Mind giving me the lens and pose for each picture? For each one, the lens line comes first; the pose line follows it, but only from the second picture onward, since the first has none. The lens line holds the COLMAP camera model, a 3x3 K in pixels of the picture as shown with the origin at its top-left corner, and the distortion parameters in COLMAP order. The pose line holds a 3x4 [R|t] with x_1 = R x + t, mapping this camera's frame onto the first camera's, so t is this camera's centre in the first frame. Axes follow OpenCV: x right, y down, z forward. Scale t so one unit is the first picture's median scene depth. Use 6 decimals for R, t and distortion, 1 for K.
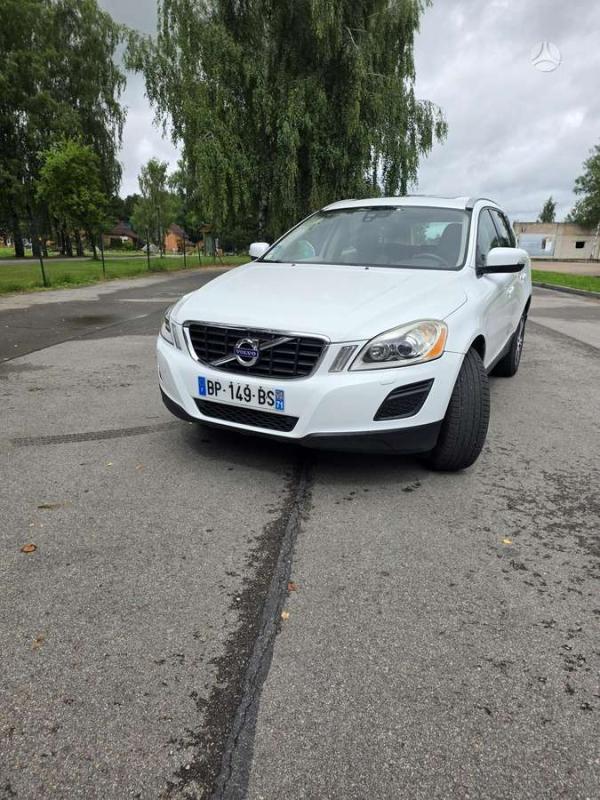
lens RADIAL K [[524.1, 0, 300.0], [0, 524.1, 400.0], [0, 0, 1]] dist [0.085733, -0.042623]
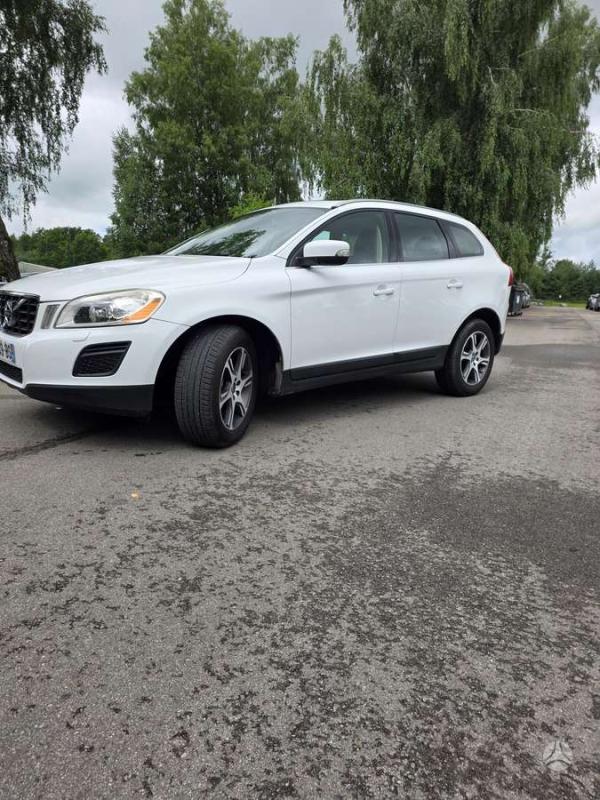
lens RADIAL K [[524.1, 0, 300.0], [0, 524.1, 400.0], [0, 0, 1]] dist [0.085733, -0.042623]
pose [[0.943929, 0.083709, -0.319361, 0.130742], [-0.109597, 0.991917, -0.063941, 0.014962], [0.311427, 0.095356, 0.945474, 0.016341]]
